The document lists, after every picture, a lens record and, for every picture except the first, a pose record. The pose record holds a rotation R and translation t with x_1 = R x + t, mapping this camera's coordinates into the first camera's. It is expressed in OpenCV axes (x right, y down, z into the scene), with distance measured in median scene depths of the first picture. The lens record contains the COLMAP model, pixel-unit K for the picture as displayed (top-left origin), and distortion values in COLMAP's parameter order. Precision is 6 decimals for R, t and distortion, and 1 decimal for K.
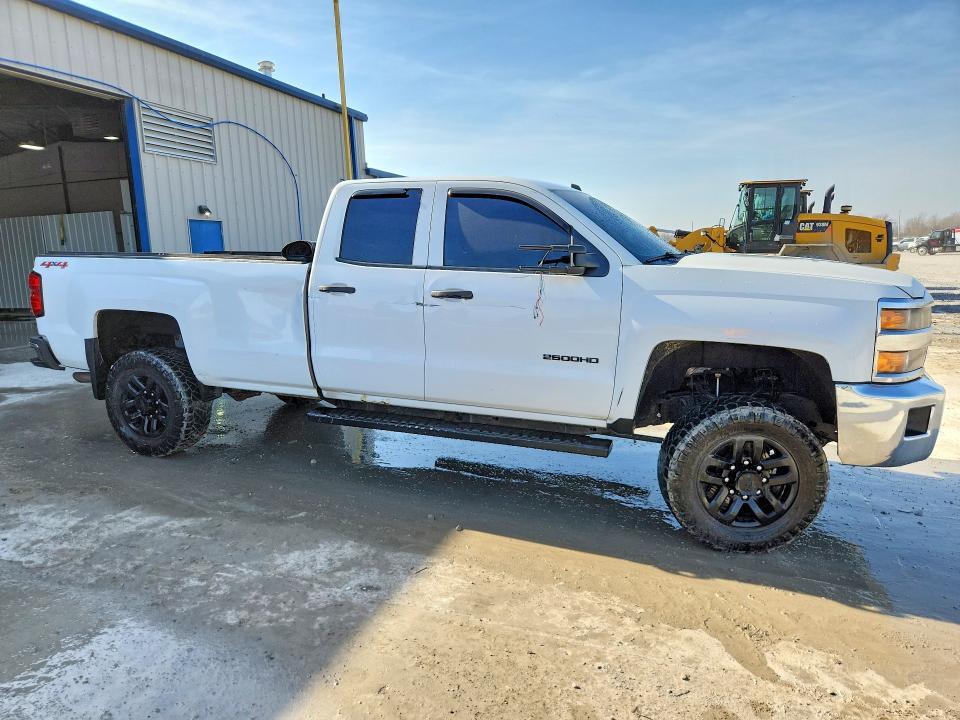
lens RADIAL K [[649.2, 0, 480.0], [0, 649.2, 357.7], [0, 0, 1]] dist [0.035196, -0.019074]
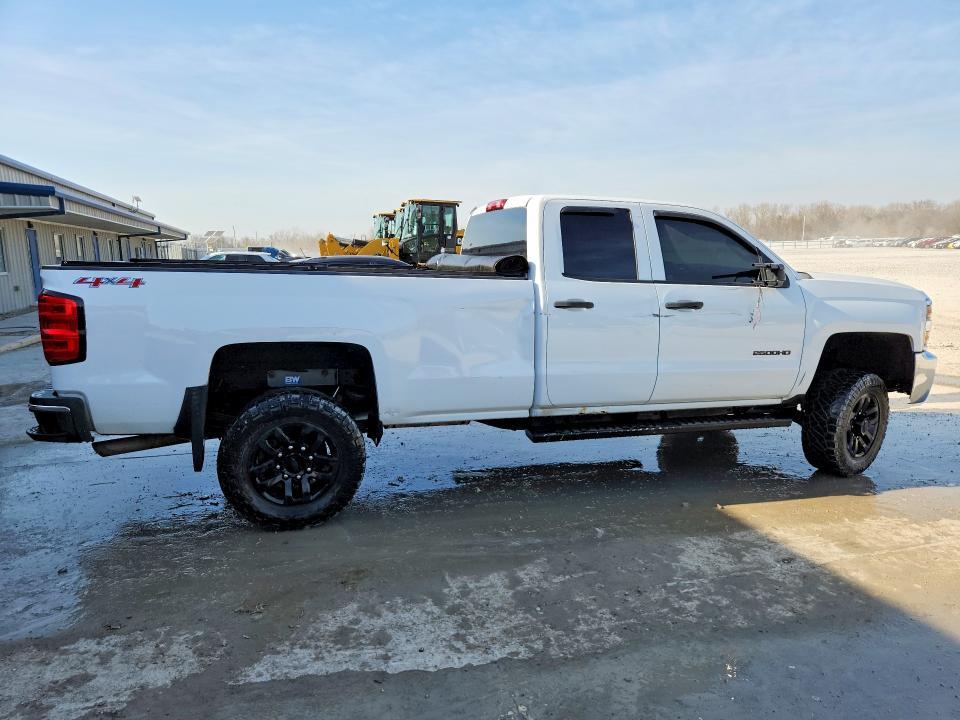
lens RADIAL K [[640.3, 0, 480.4], [0, 640.3, 365.4], [0, 0, 1]] dist [0.028757, -0.006532]
pose [[0.779889, -0.090678, 0.619315, -1.001305], [0.087775, 0.995517, 0.035227, -0.062878], [-0.619733, 0.026887, 0.784352, 0.336135]]
